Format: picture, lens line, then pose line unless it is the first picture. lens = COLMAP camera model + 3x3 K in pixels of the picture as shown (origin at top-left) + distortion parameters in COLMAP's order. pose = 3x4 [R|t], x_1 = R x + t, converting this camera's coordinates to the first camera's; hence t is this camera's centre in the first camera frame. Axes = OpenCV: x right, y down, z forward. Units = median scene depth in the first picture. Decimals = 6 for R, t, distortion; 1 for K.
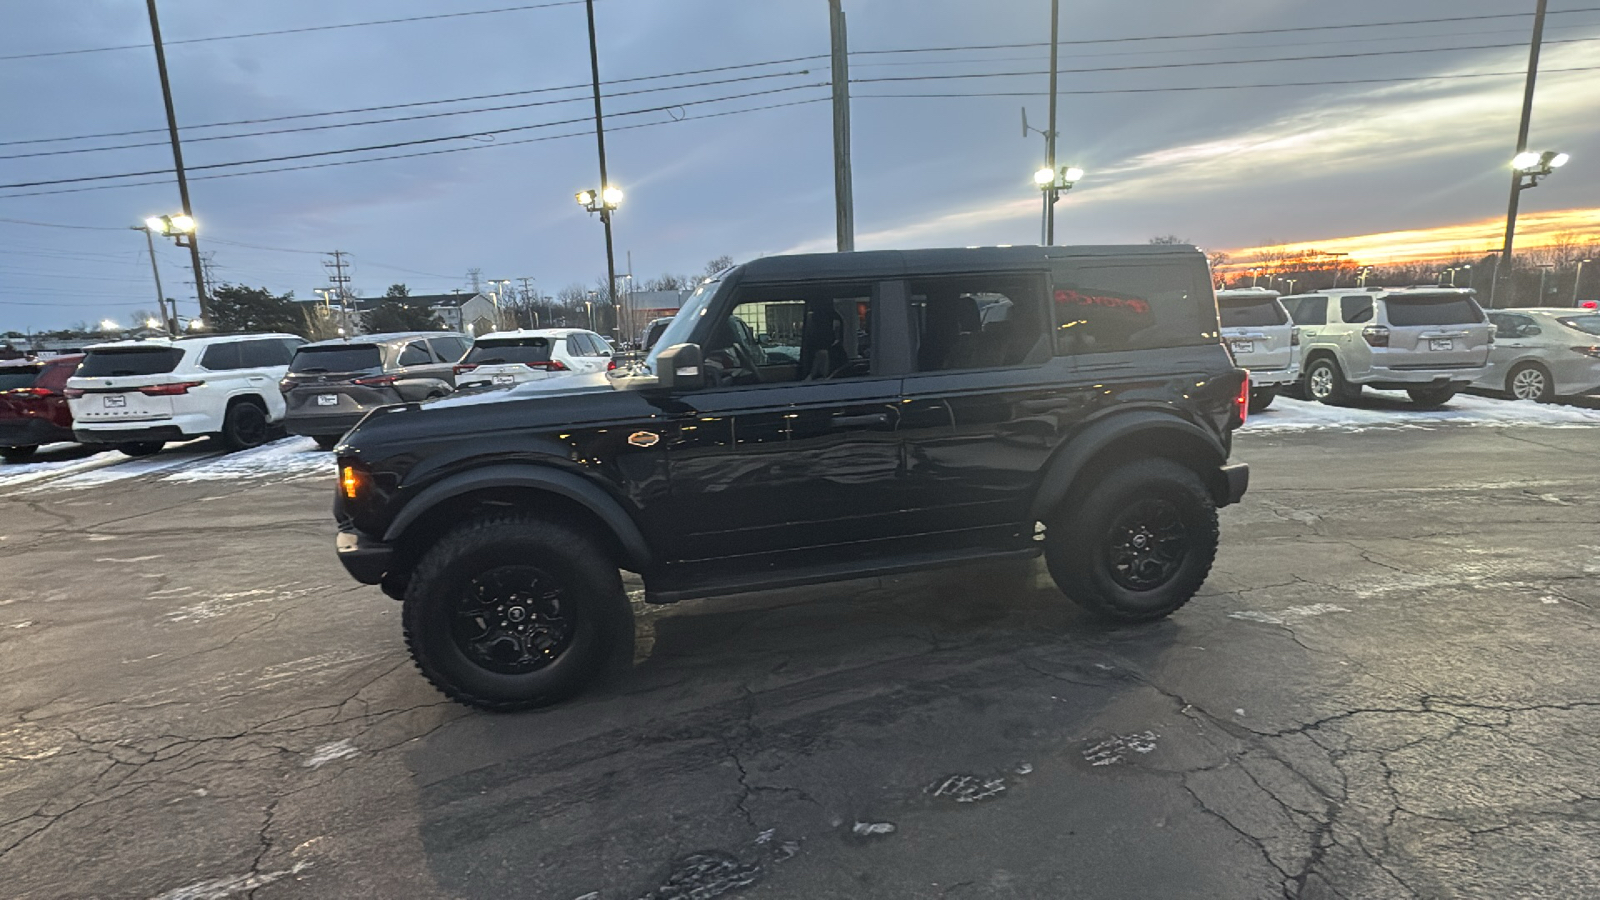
lens RADIAL K [[727.8, 0, 799.5], [0, 727.8, 452.9], [0, 0, 1]] dist [0.000157, -0.000031]
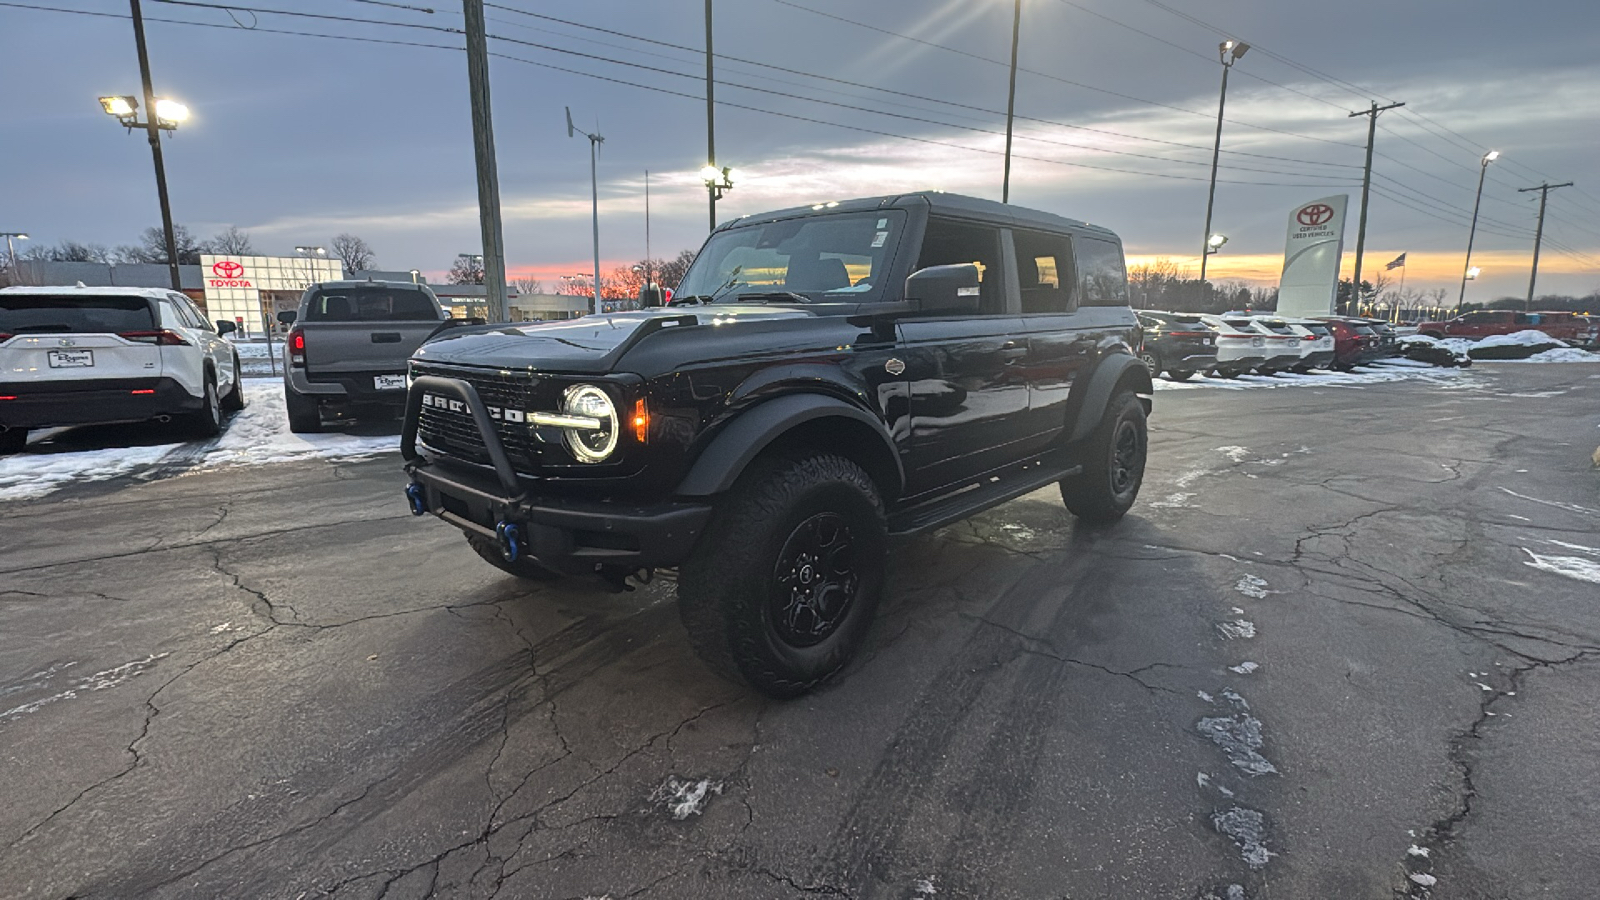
lens RADIAL K [[727.8, 0, 796.8], [0, 727.8, 453.5], [0, 0, 1]] dist [0.000157, -0.000031]
pose [[0.819782, -0.068096, 0.568613, -0.242110], [0.069761, 0.997385, 0.018869, 0.018584], [-0.568411, 0.024199, 0.822389, 0.088439]]
